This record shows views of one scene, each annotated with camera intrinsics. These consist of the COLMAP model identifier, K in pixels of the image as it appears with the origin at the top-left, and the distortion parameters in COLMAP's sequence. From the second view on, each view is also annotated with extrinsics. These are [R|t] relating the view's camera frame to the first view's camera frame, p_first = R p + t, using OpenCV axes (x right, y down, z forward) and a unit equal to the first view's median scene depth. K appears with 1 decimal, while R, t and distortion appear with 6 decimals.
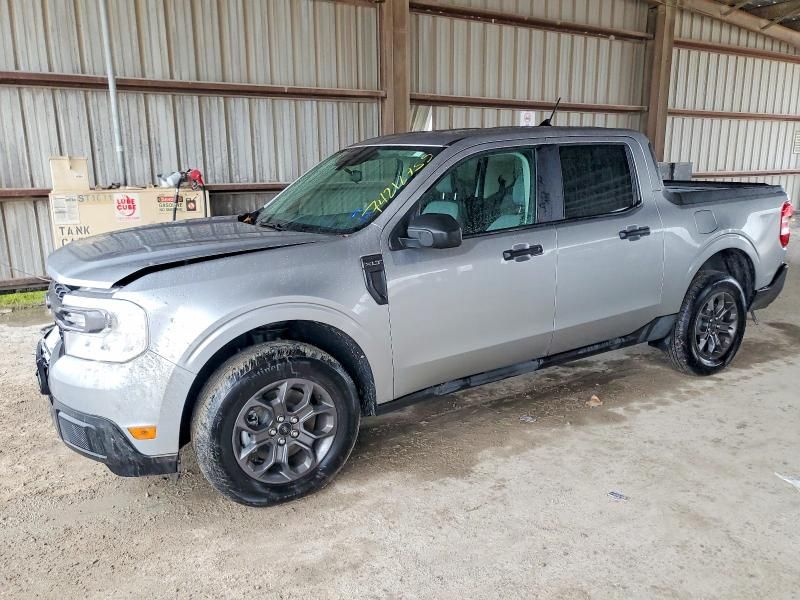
lens RADIAL K [[618.9, 0, 400.1], [0, 618.9, 321.9], [0, 0, 1]] dist [-0.016042, -0.001912]
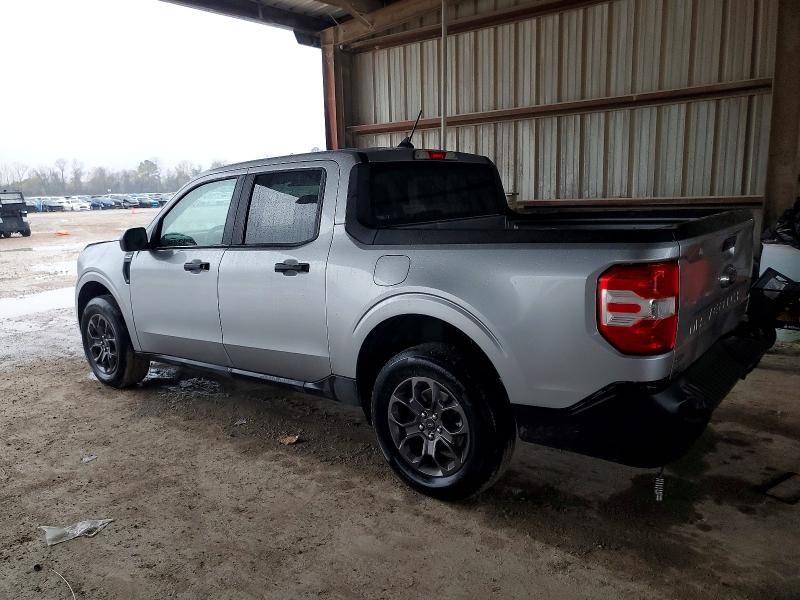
lens RADIAL K [[643.3, 0, 400.0], [0, 643.3, 300.0], [0, 0, 1]] dist [0.009184, 0.002182]
pose [[0.336142, 0.161649, -0.927835, 1.015374], [-0.202857, 0.974464, 0.096280, -0.171015], [0.919705, 0.155854, 0.360350, 0.614784]]
